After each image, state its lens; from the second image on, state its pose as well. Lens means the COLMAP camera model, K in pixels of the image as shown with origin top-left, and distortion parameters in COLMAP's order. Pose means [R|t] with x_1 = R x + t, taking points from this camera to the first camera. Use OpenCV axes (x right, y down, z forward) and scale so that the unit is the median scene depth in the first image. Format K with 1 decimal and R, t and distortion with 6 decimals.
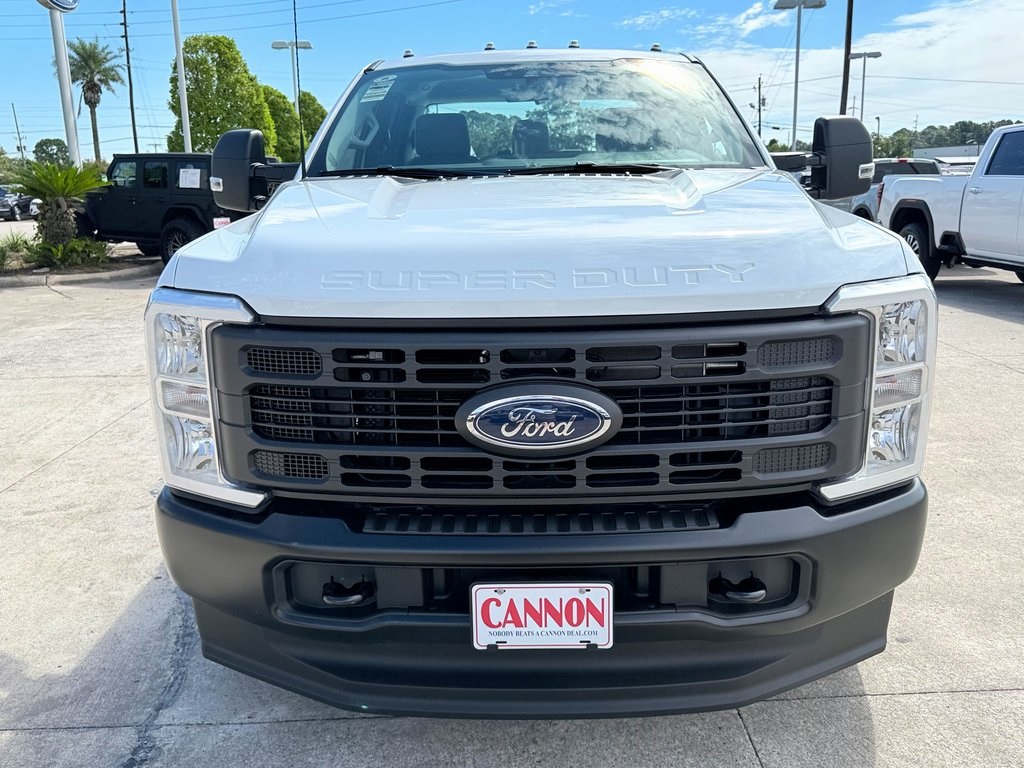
lens RADIAL K [[891.4, 0, 508.1], [0, 891.4, 381.7], [0, 0, 1]] dist [-0.015772, -0.003978]
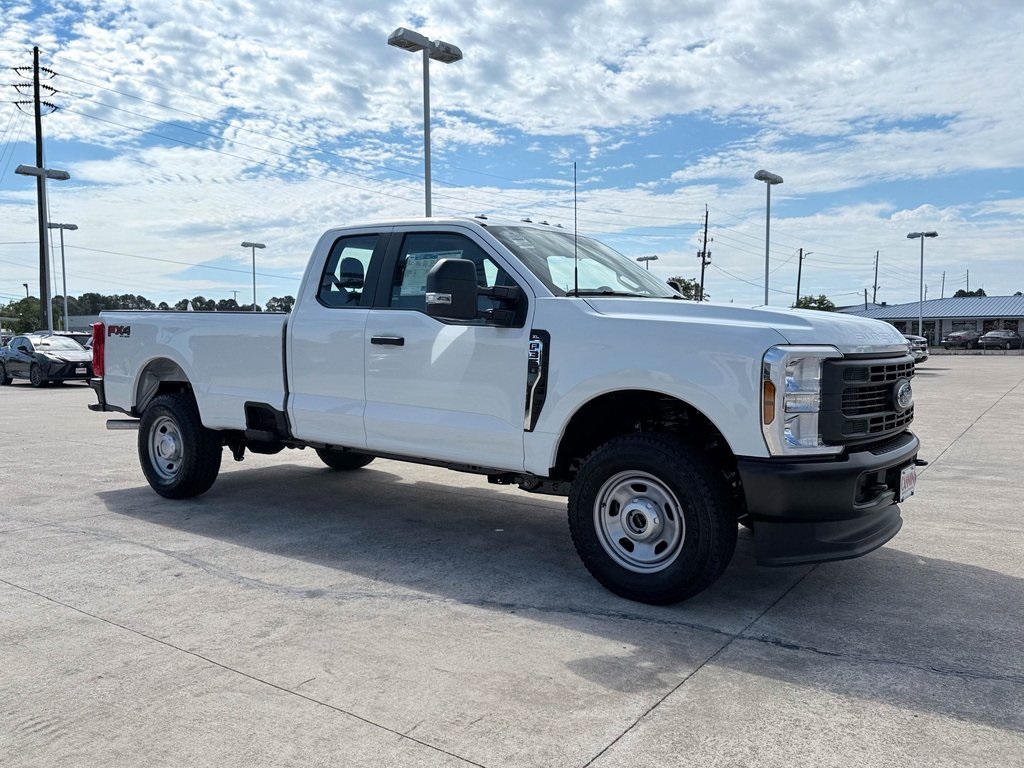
lens RADIAL K [[839.0, 0, 520.1], [0, 839.0, 386.7], [0, 0, 1]] dist [0.030958, -0.015074]
pose [[0.593076, -0.032033, 0.804509, -1.626768], [0.172723, 0.981007, -0.088269, 0.025788], [-0.786402, 0.191308, 0.587345, 0.324270]]
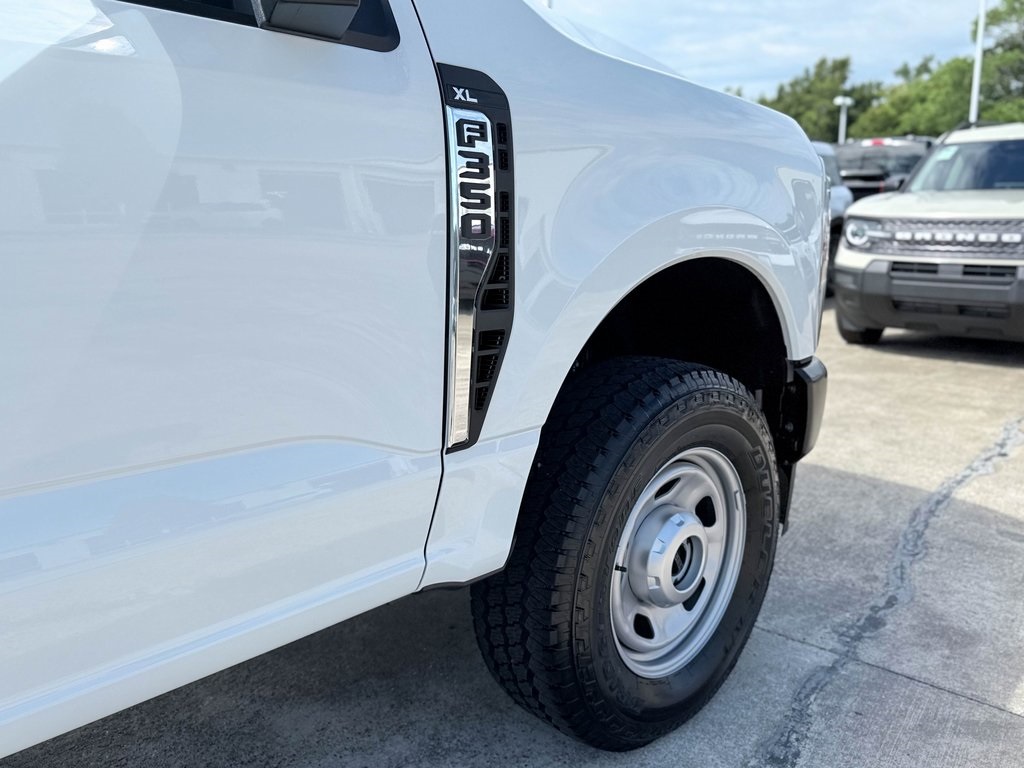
lens RADIAL K [[839.0, 0, 517.5], [0, 839.0, 384.8], [0, 0, 1]] dist [0.030958, -0.015074]
pose [[-0.729157, -0.132477, 0.671401, -0.645050], [0.164625, 0.918319, 0.359984, -0.218739], [-0.664250, 0.373014, -0.647790, 1.535648]]
